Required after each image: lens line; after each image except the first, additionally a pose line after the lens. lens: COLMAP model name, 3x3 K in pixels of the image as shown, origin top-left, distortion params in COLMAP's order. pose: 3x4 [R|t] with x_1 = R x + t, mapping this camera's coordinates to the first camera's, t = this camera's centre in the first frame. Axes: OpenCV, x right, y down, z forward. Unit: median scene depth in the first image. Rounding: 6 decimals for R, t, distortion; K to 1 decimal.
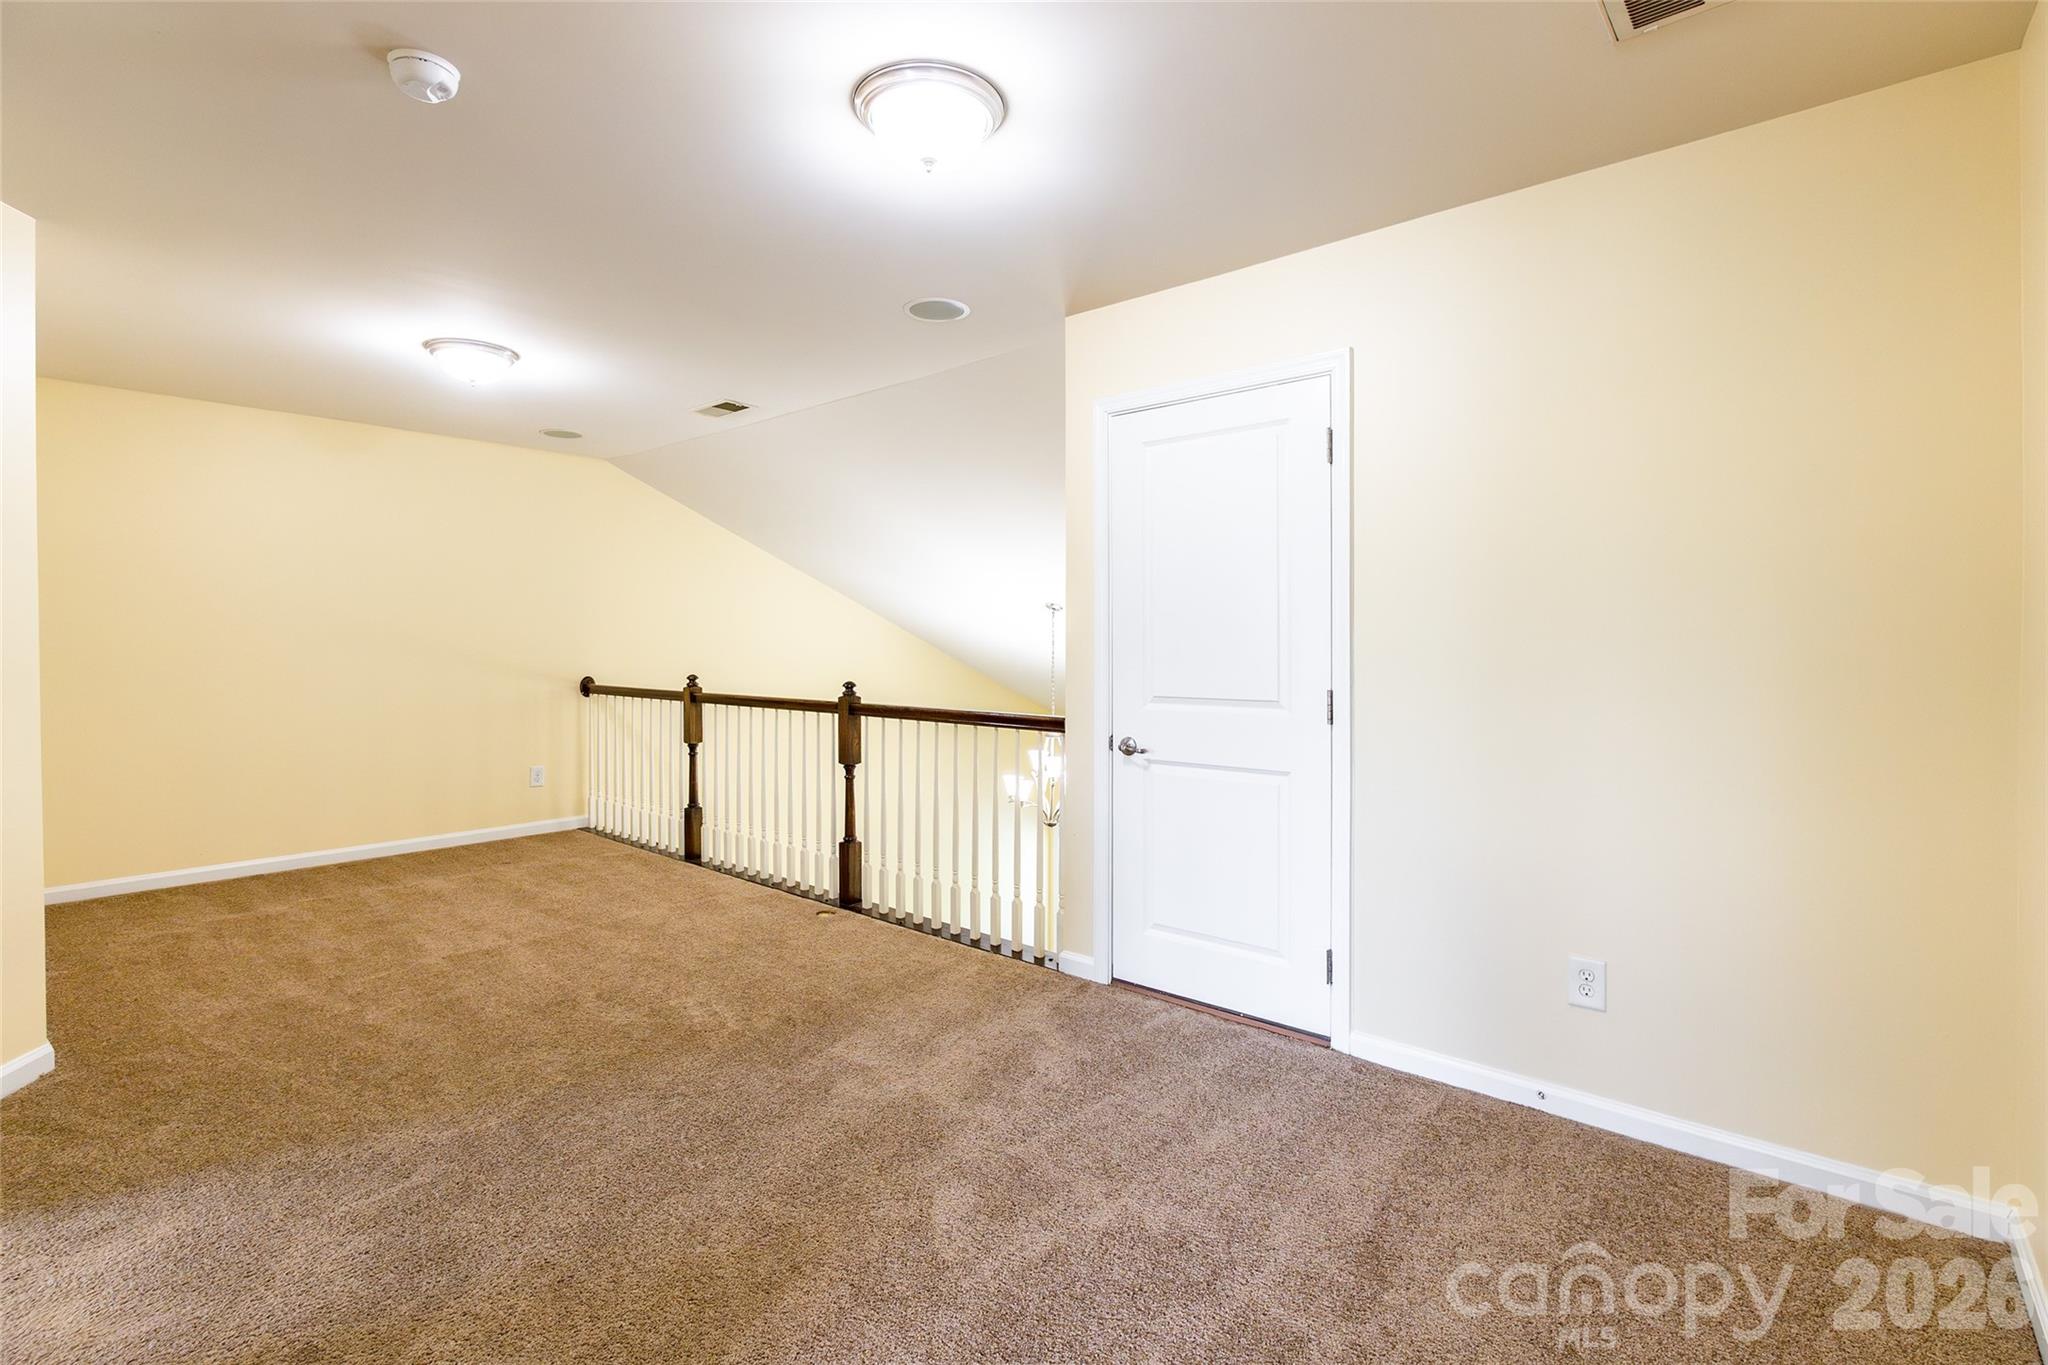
lens RADIAL K [[962.3, 0, 1031.8], [0, 962.3, 622.7], [0, 0, 1]] dist [-0.000842, 0.000188]
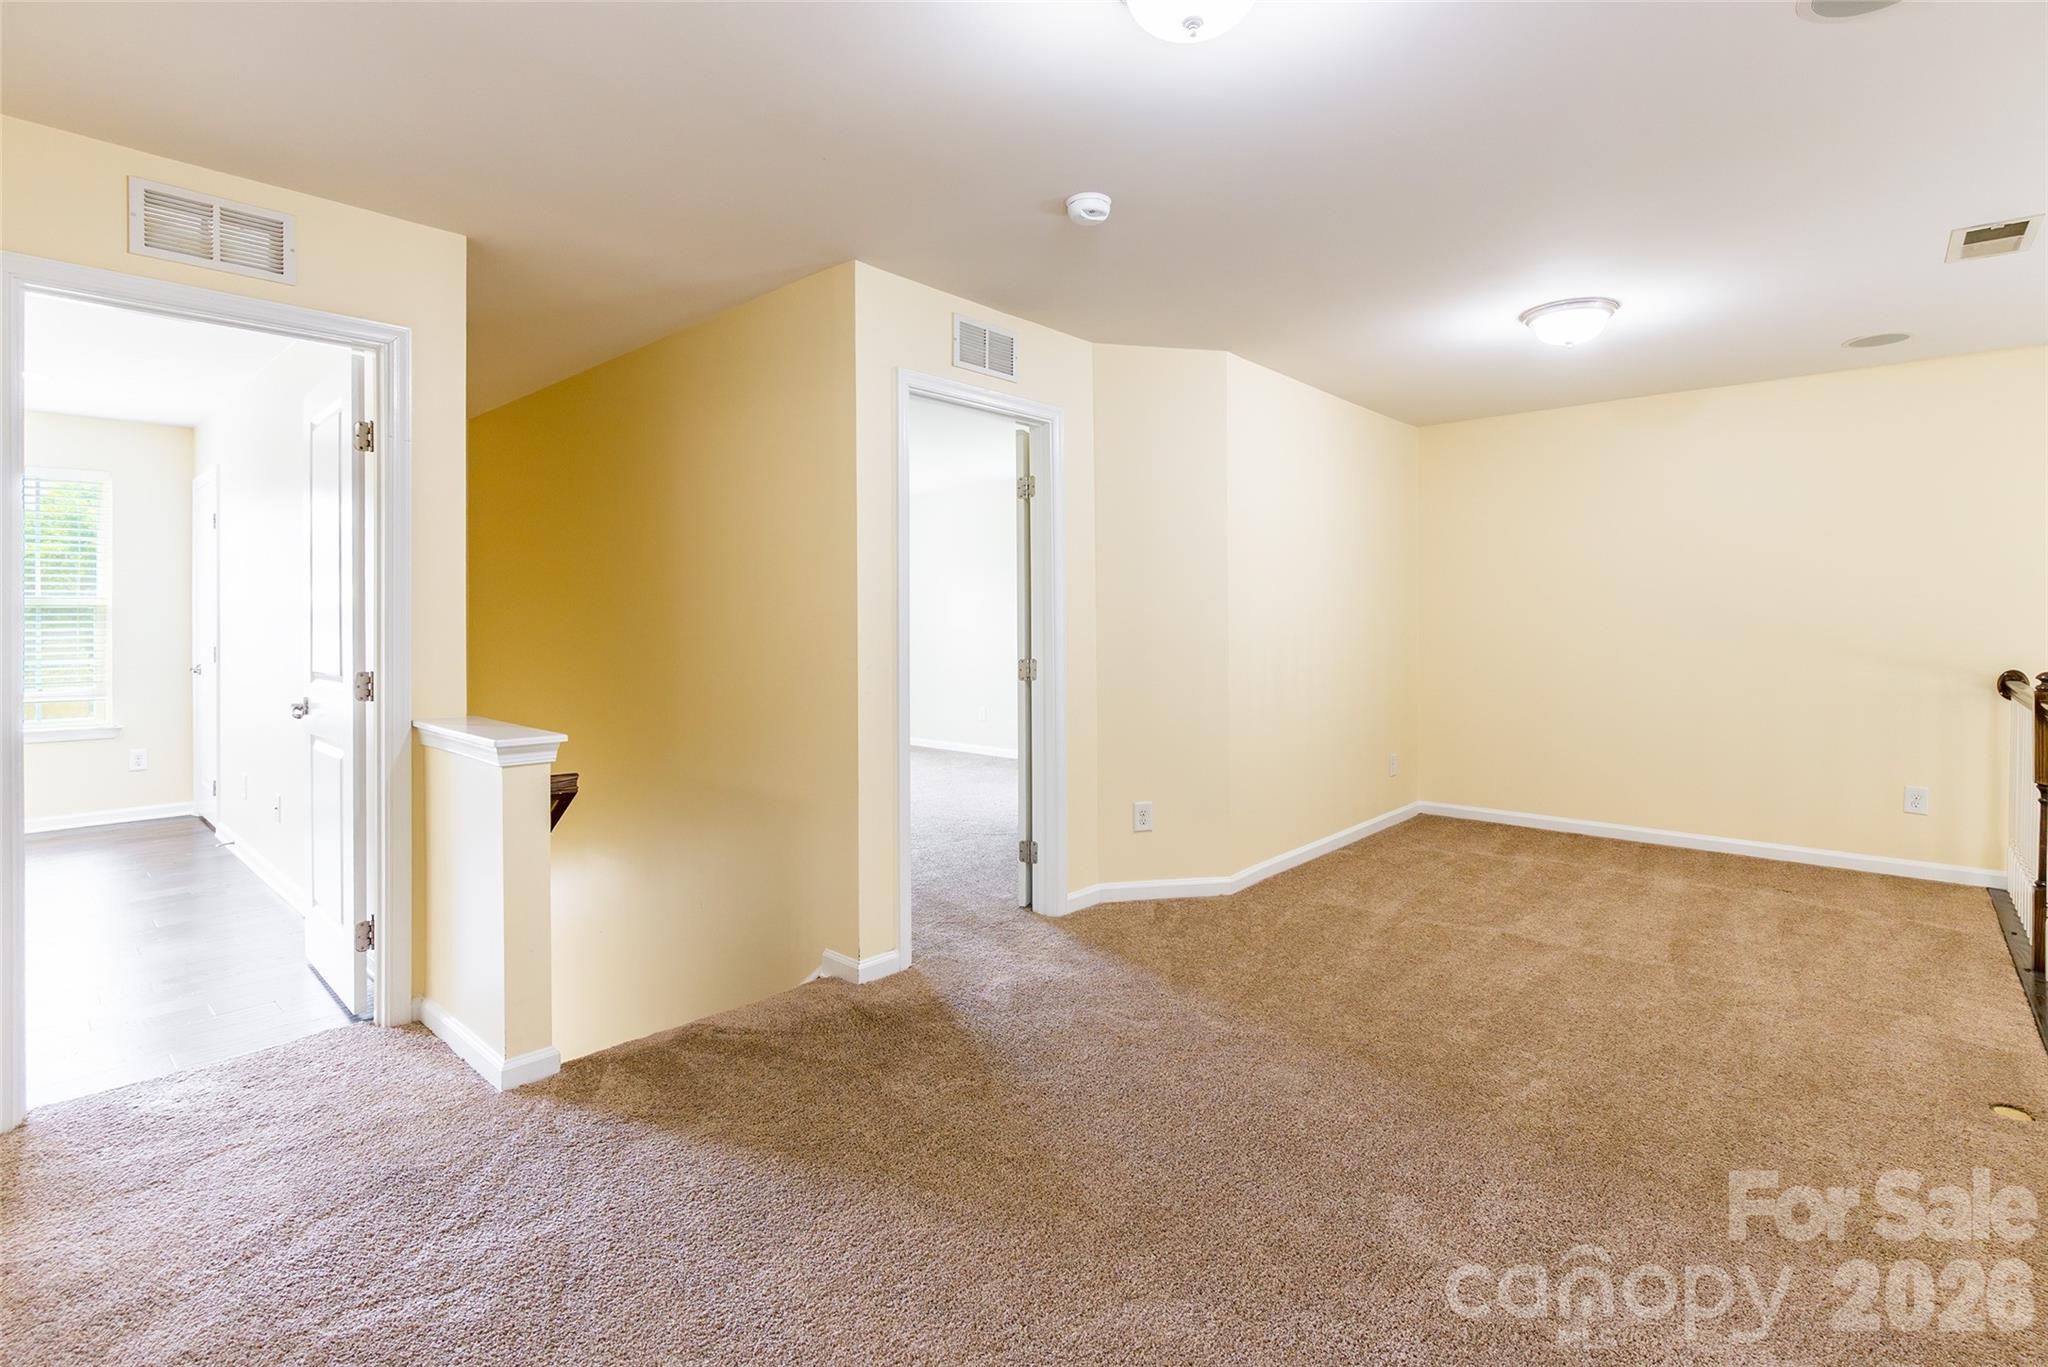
lens RADIAL K [[962.3, 0, 1031.8], [0, 962.3, 623.7], [0, 0, 1]] dist [-0.000842, 0.000188]
pose [[-0.046448, -0.001971, -0.998919, 0.437002], [0.025971, 0.999658, -0.003180, 0.010175], [0.998583, -0.026091, -0.046381, 0.563063]]
